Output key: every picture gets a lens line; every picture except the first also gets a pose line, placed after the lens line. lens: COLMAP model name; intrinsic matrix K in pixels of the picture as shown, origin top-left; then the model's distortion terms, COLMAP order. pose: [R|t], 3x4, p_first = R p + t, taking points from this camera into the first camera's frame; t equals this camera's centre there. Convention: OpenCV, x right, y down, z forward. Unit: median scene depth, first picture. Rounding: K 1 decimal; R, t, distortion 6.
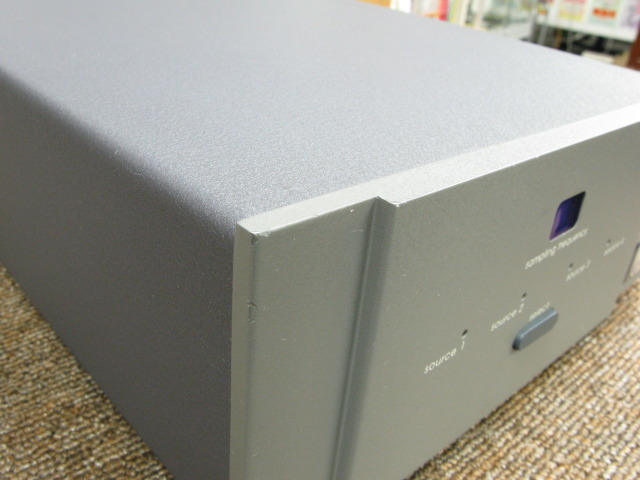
lens RADIAL K [[634.5, 0, 320.0], [0, 634.5, 240.0], [0, 0, 1]] dist [-0.230074, 0.001867]
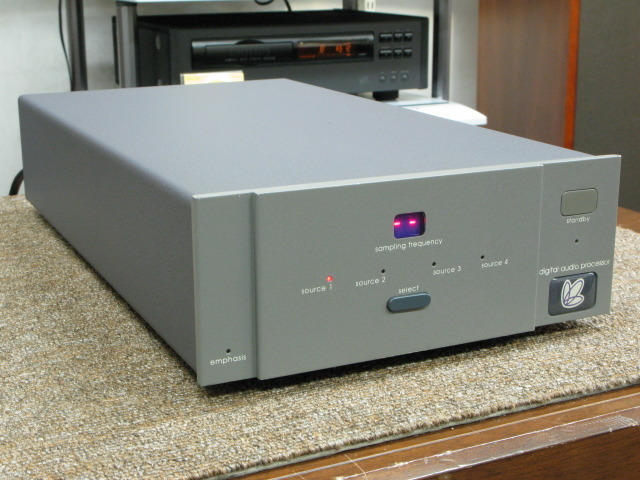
lens RADIAL K [[1063.8, 0, 320.0], [0, 1063.8, 240.0], [0, 0, 1]] dist [-0.055251, -0.031973]
pose [[0.945625, -0.015290, -0.324899, 1.553859], [-0.064164, 0.970496, -0.232423, 0.976275], [0.318867, 0.240632, 0.916744, -2.463570]]
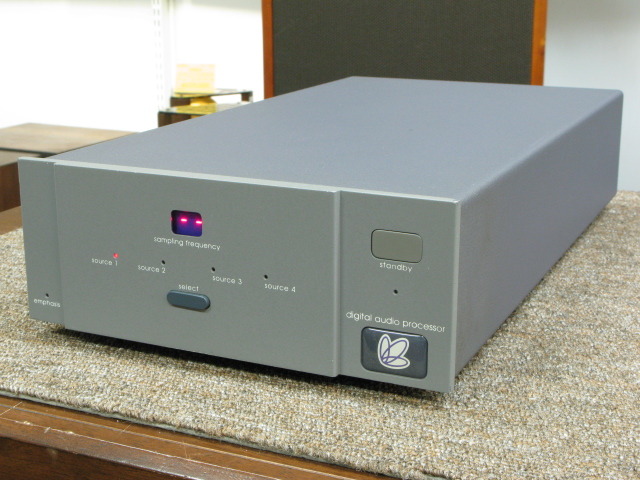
lens RADIAL K [[1063.8, 0, 320.0], [0, 1063.8, 240.0], [0, 0, 1]] dist [-0.055251, -0.031973]
pose [[0.358025, 0.147873, -0.921928, 4.508182], [-0.407554, 0.913105, -0.011813, -0.149384], [0.840070, 0.379965, 0.387180, 0.239745]]
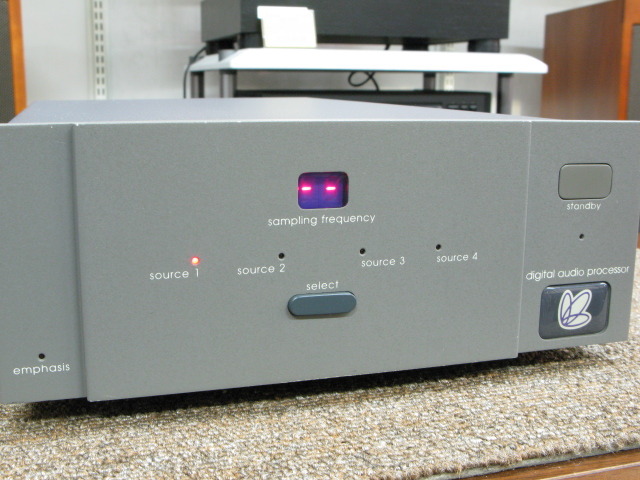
lens RADIAL K [[814.1, 0, 320.0], [0, 814.1, 240.0], [0, 0, 1]] dist [-0.152737, 0.221451]
pose [[0.894626, -0.002687, -0.446808, 1.504344], [-0.138830, 0.948816, -0.283679, 0.684696], [0.424701, 0.315816, 0.848463, -0.413061]]
